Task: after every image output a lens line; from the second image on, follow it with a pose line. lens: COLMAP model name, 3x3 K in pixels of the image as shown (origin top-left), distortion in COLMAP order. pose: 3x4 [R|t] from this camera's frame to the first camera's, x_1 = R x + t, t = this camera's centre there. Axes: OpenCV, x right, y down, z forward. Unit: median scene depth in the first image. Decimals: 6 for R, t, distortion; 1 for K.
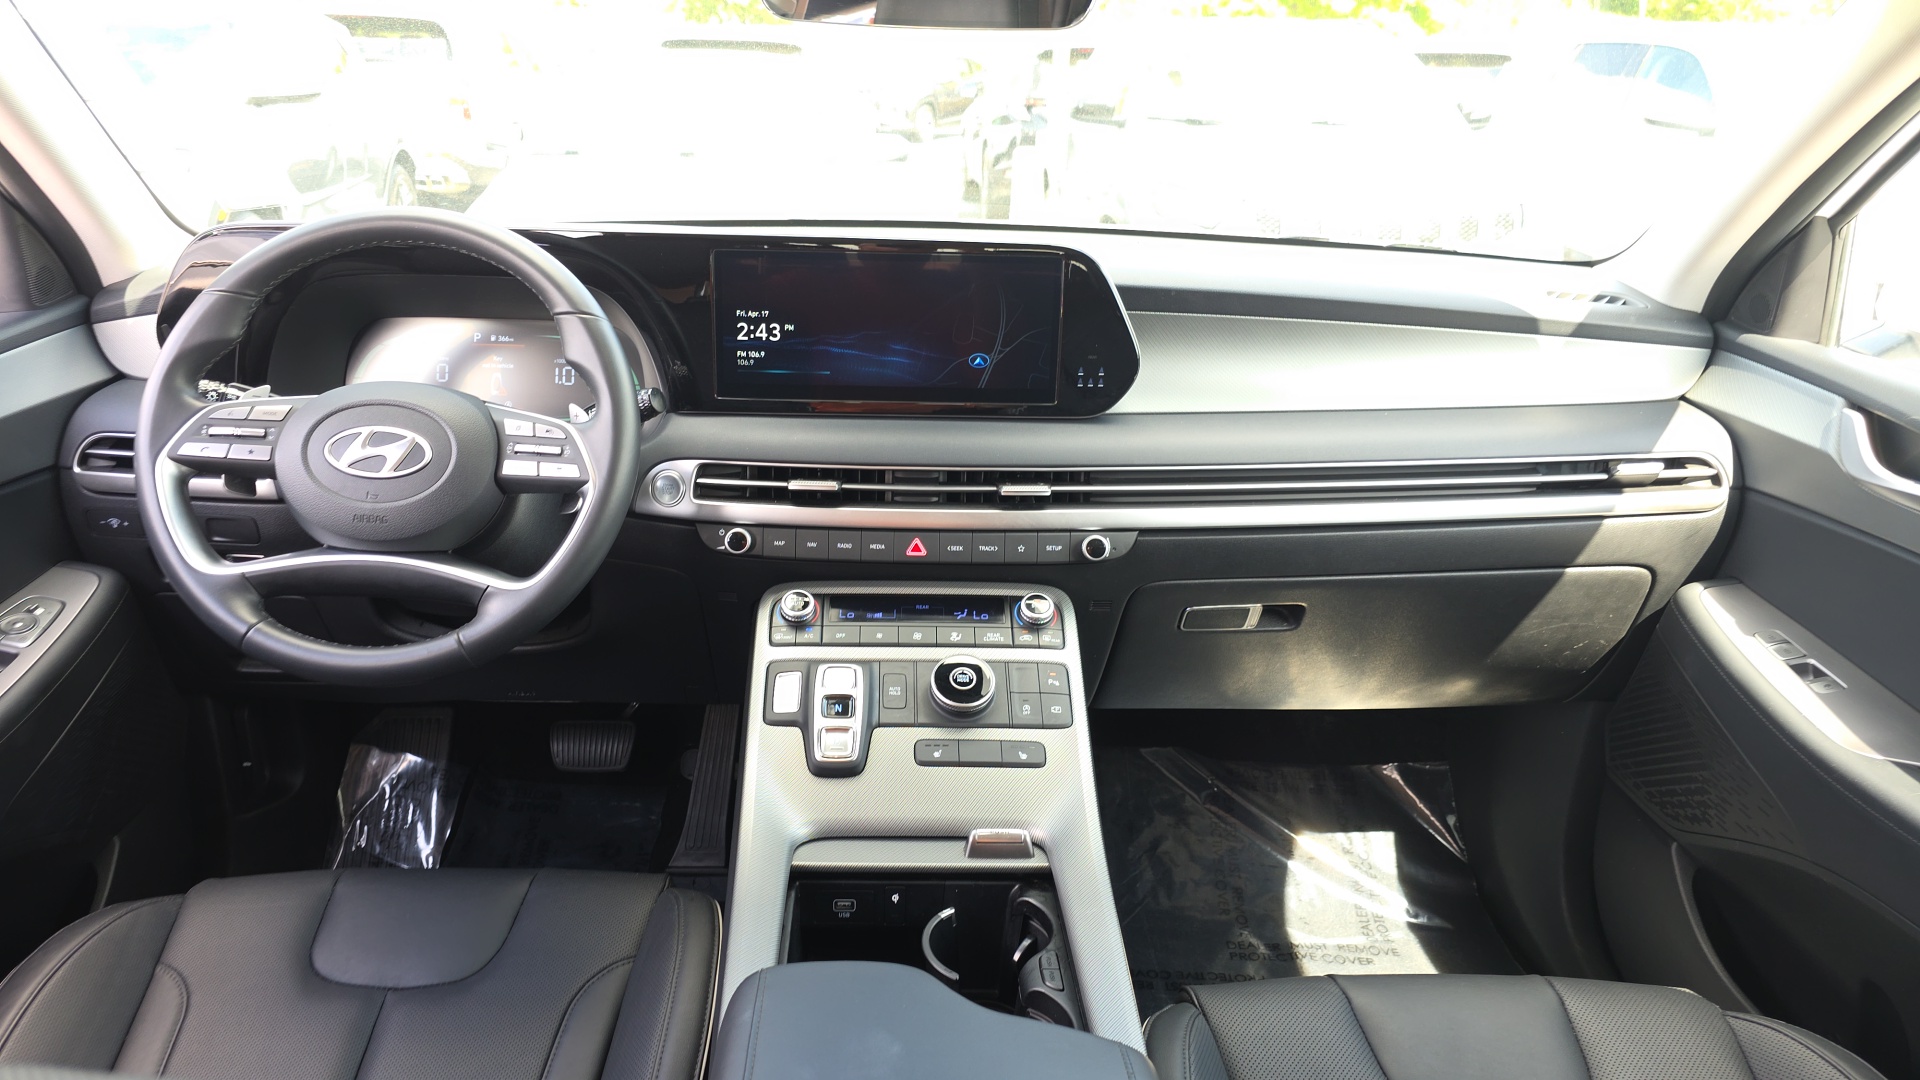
lens RADIAL K [[1297.2, 0, 925.8], [0, 1297.2, 505.7], [0, 0, 1]] dist [0.063284, -0.058856]
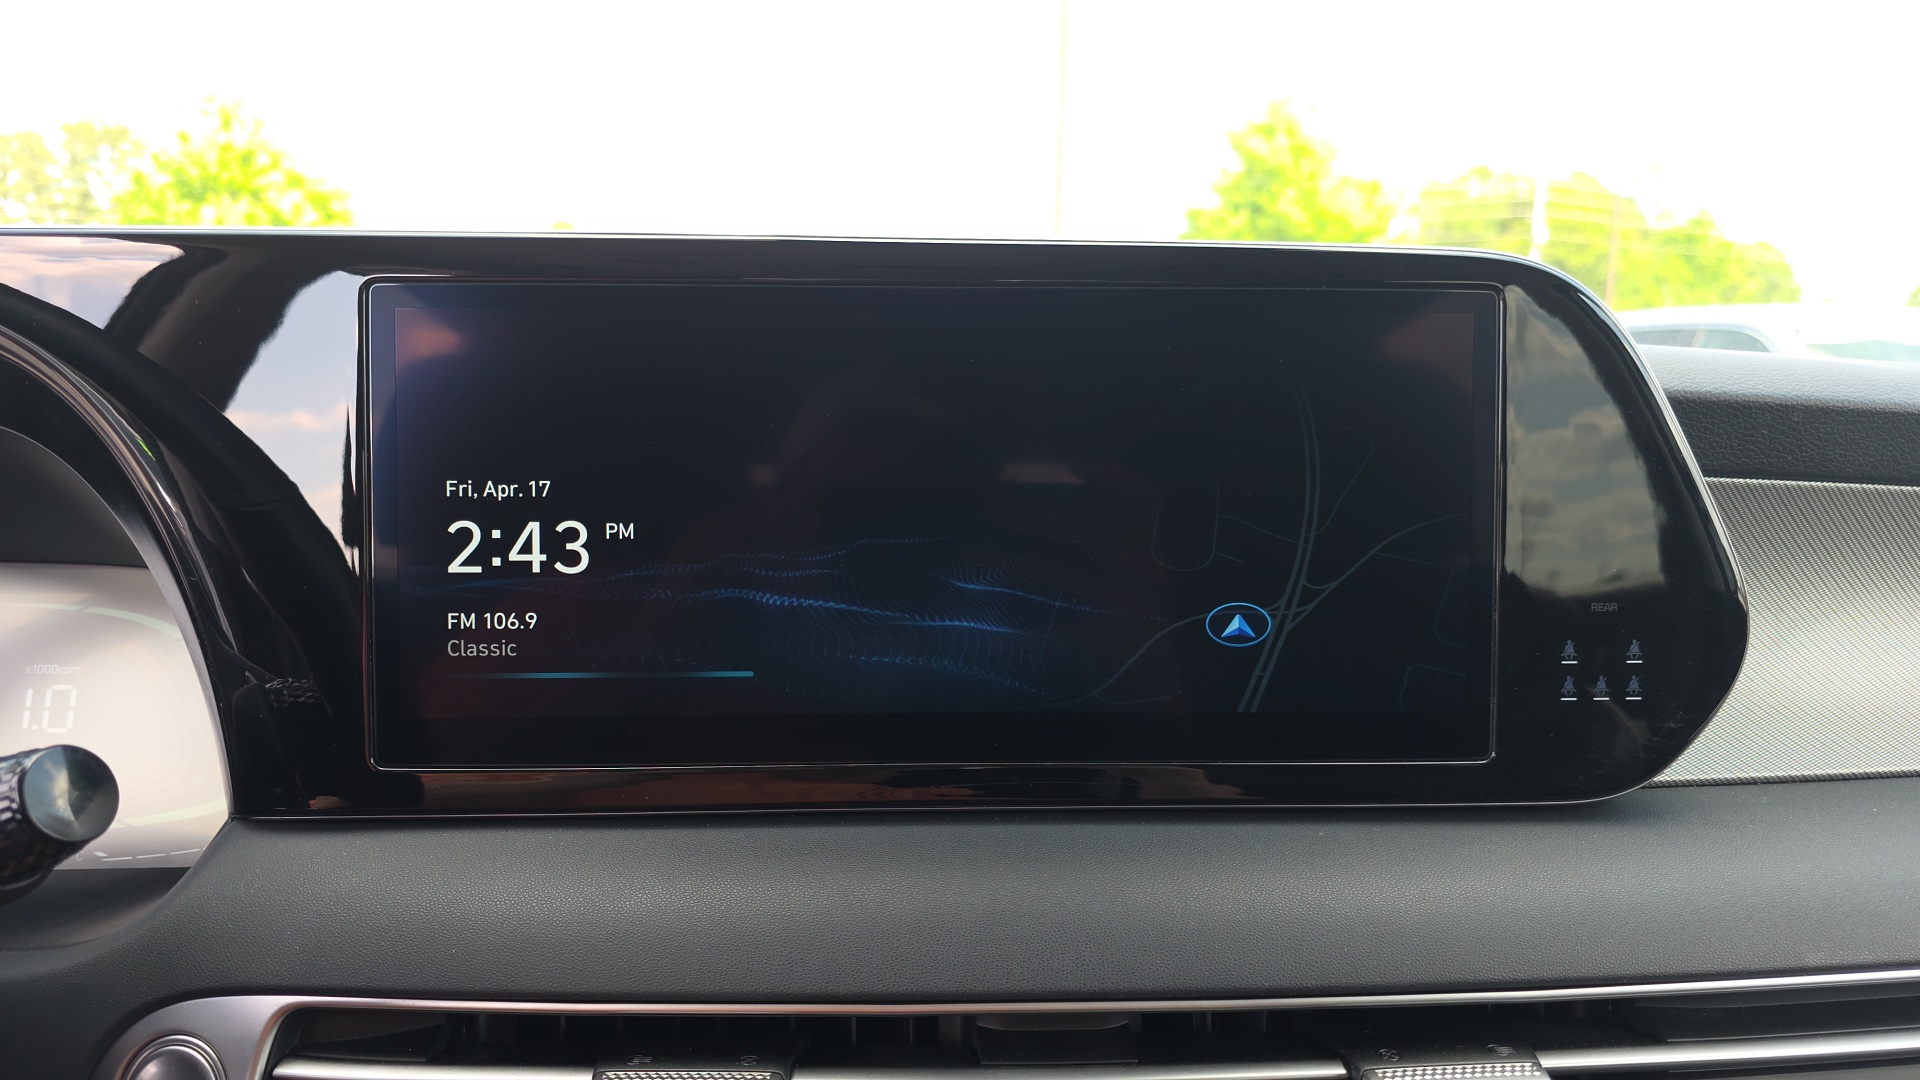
lens RADIAL K [[1277.4, 0, 900.6], [0, 1277.4, 537.1], [0, 0, 1]] dist [0.063736, -0.049205]
pose [[0.999530, -0.020464, 0.022813, -0.046257], [0.024269, 0.983100, -0.181455, -0.079672], [-0.018714, 0.181924, 0.983135, 0.704137]]
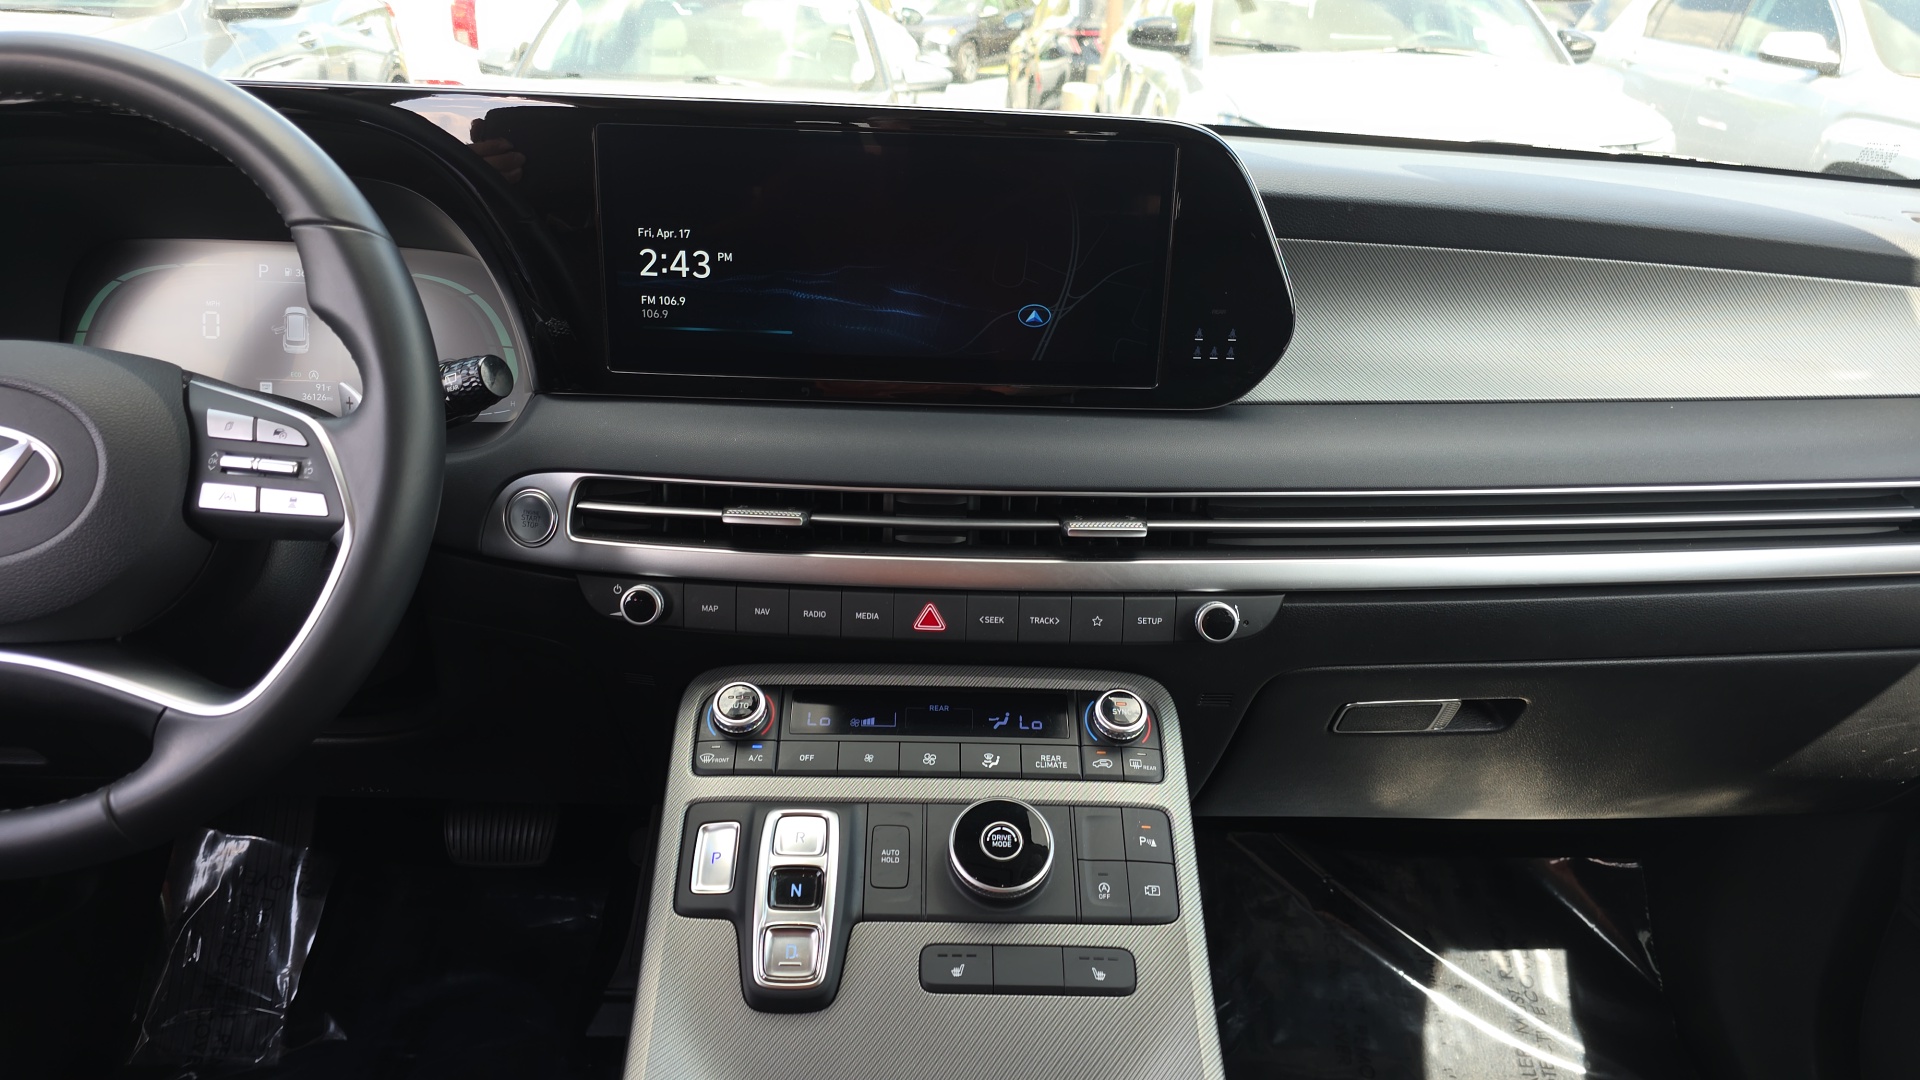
lens RADIAL K [[1303.9, 0, 962.3], [0, 1303.9, 569.1], [0, 0, 1]] dist [0.090444, -0.145957]
pose [[0.999935, 0.011304, -0.001219, 0.008966], [-0.011169, 0.996683, 0.080614, -0.041890], [0.002126, -0.080595, 0.996745, 0.372776]]
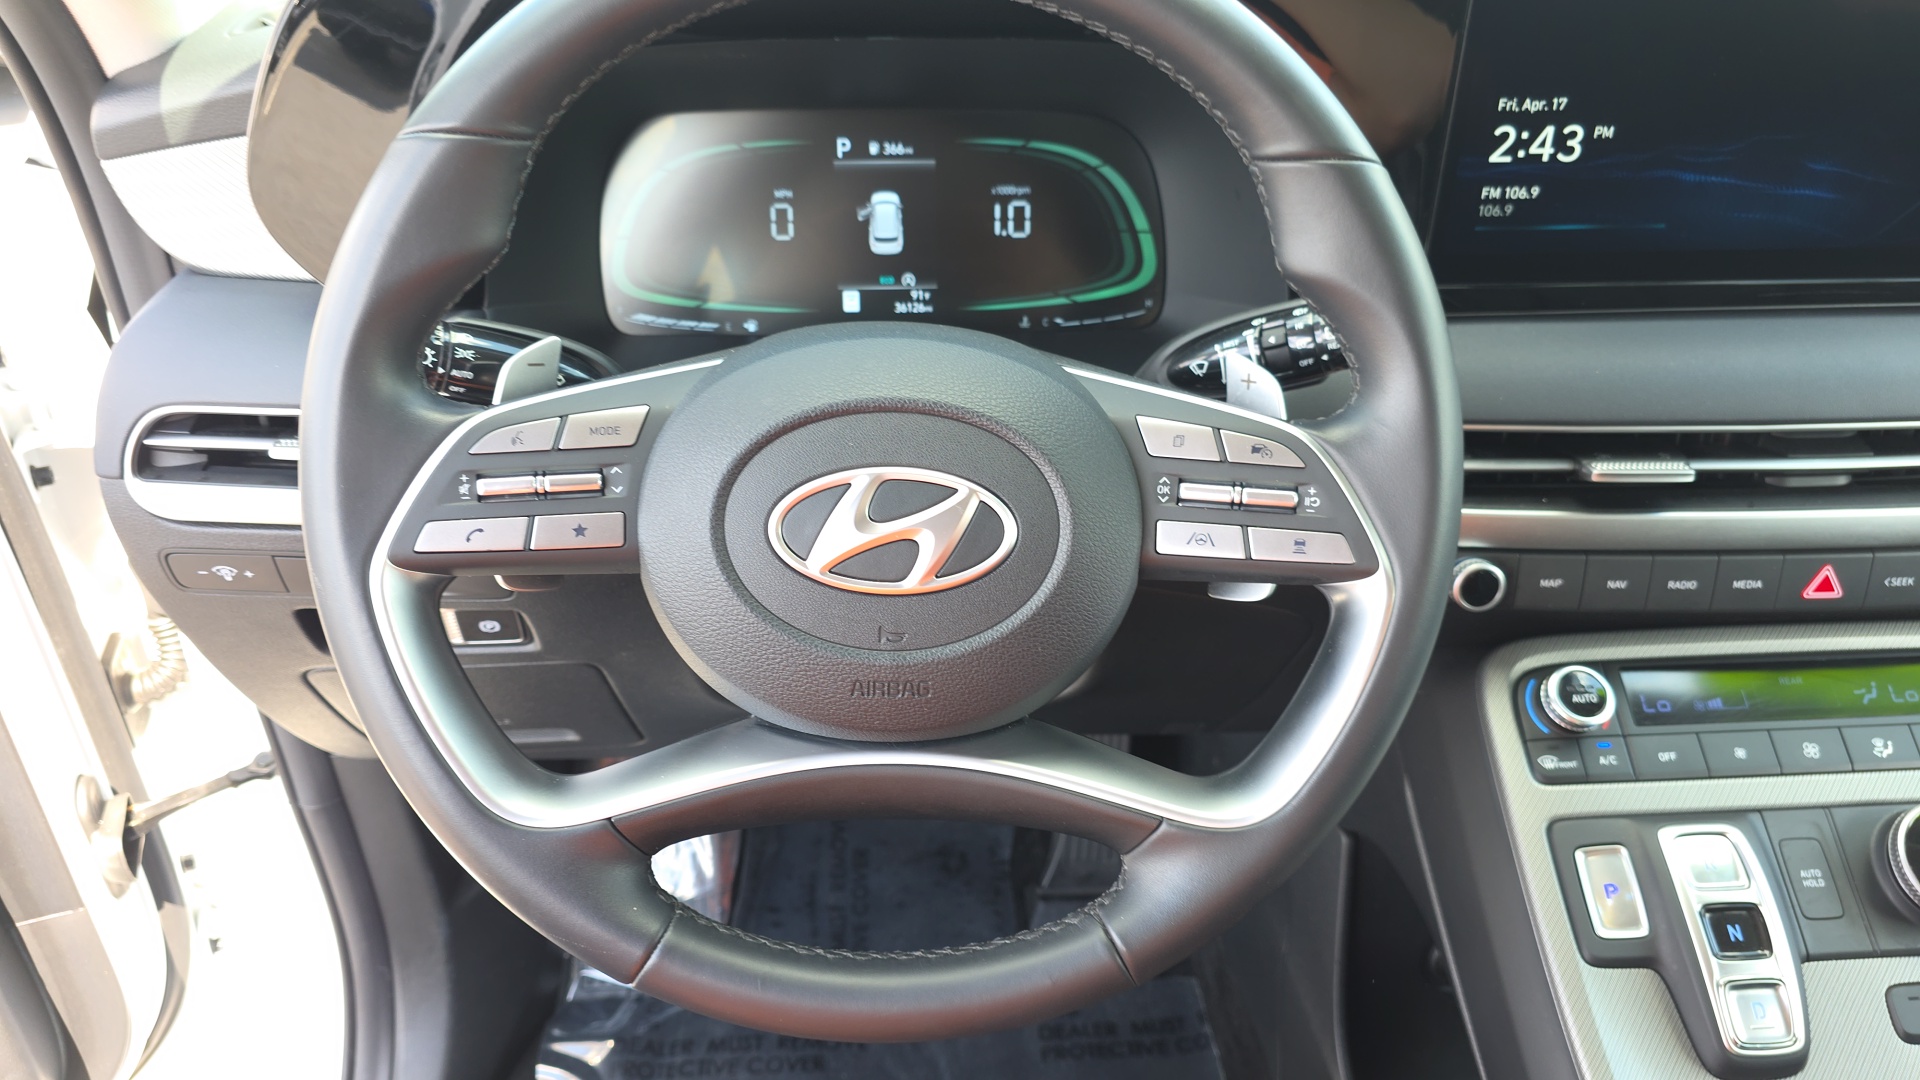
lens RADIAL K [[1319.9, 0, 965.7], [0, 1319.9, 550.0], [0, 0, 1]] dist [0.047824, -0.064952]
pose [[0.999211, -0.035150, 0.018484, -0.347089], [0.029080, 0.964563, 0.262245, -0.124702], [-0.027047, -0.261501, 0.964824, 0.509694]]
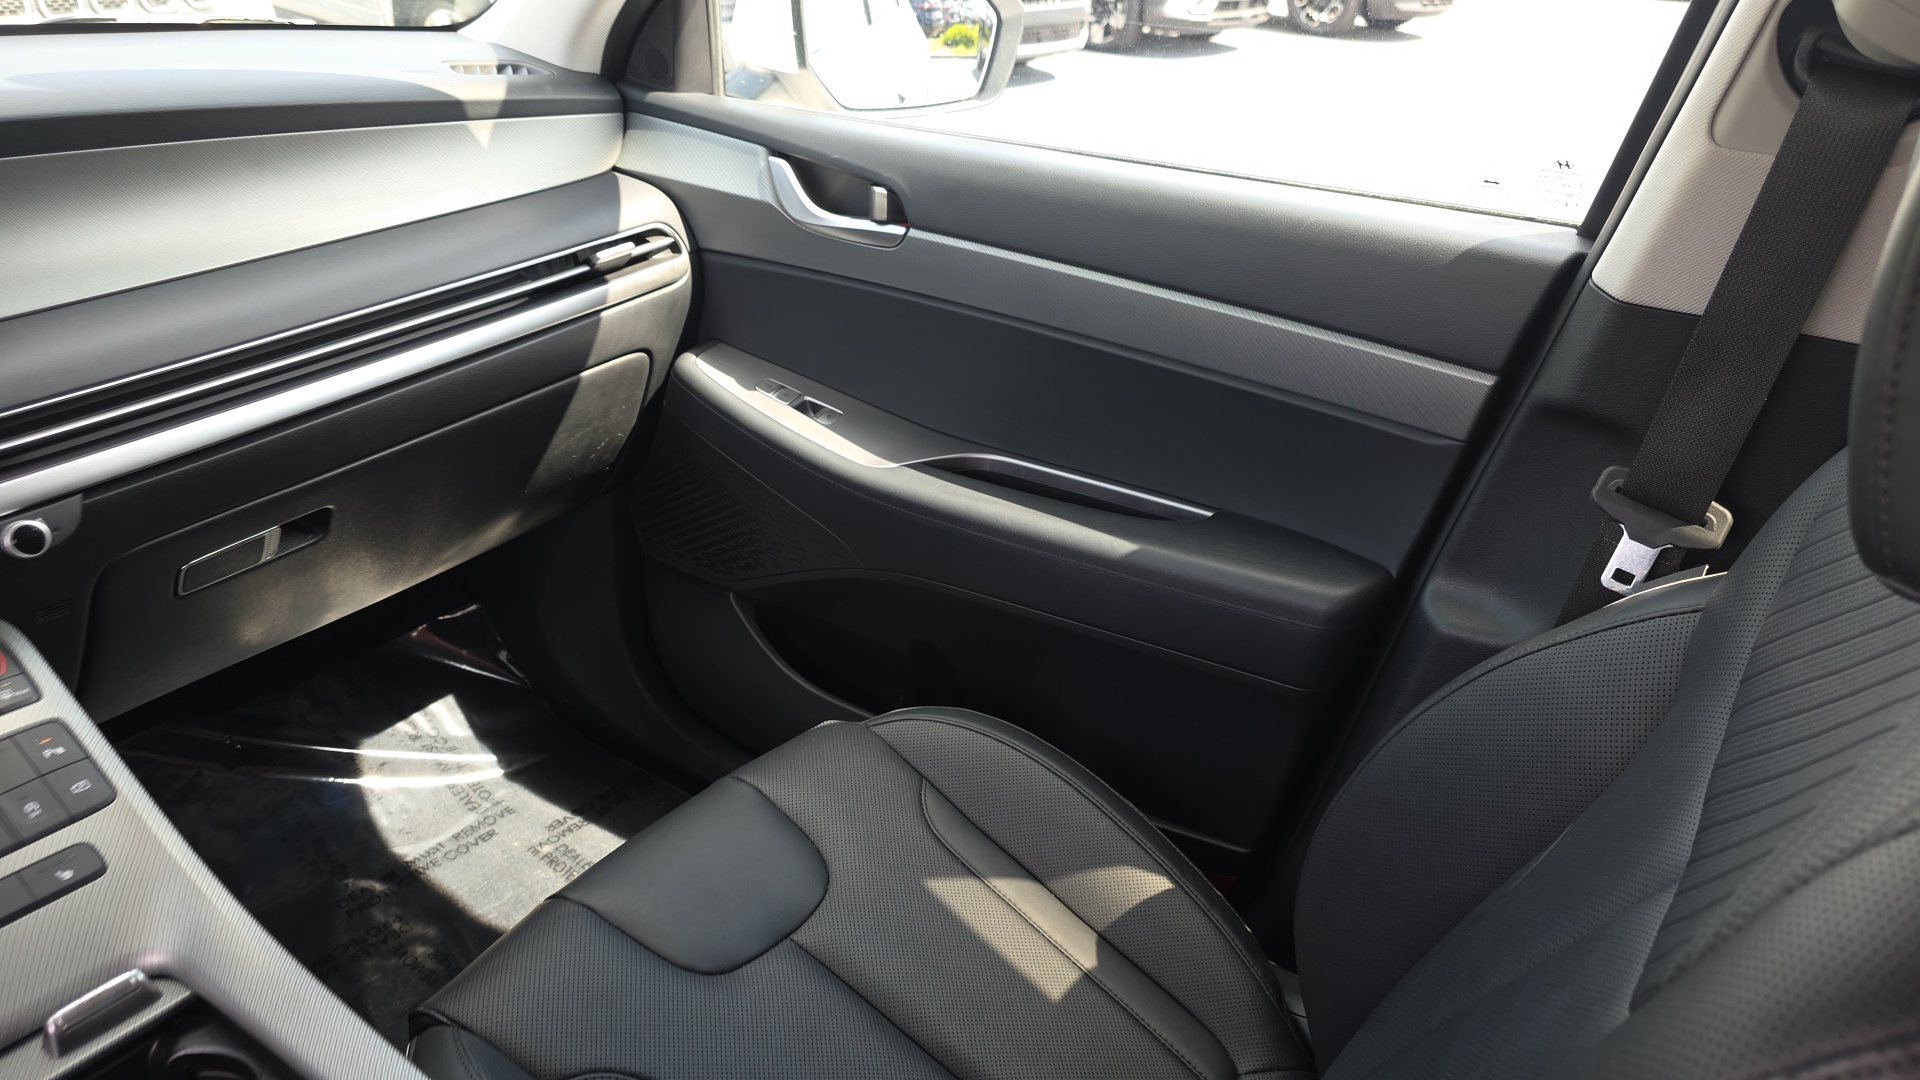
lens RADIAL K [[1305.6, 0, 984.2], [0, 1305.6, 553.0], [0, 0, 1]] dist [0.060061, -0.056586]
pose [[0.591404, -0.373589, 0.714613, -0.065711], [0.220469, 0.927351, 0.302348, -0.057766], [-0.775651, -0.021260, 0.630804, 0.192635]]
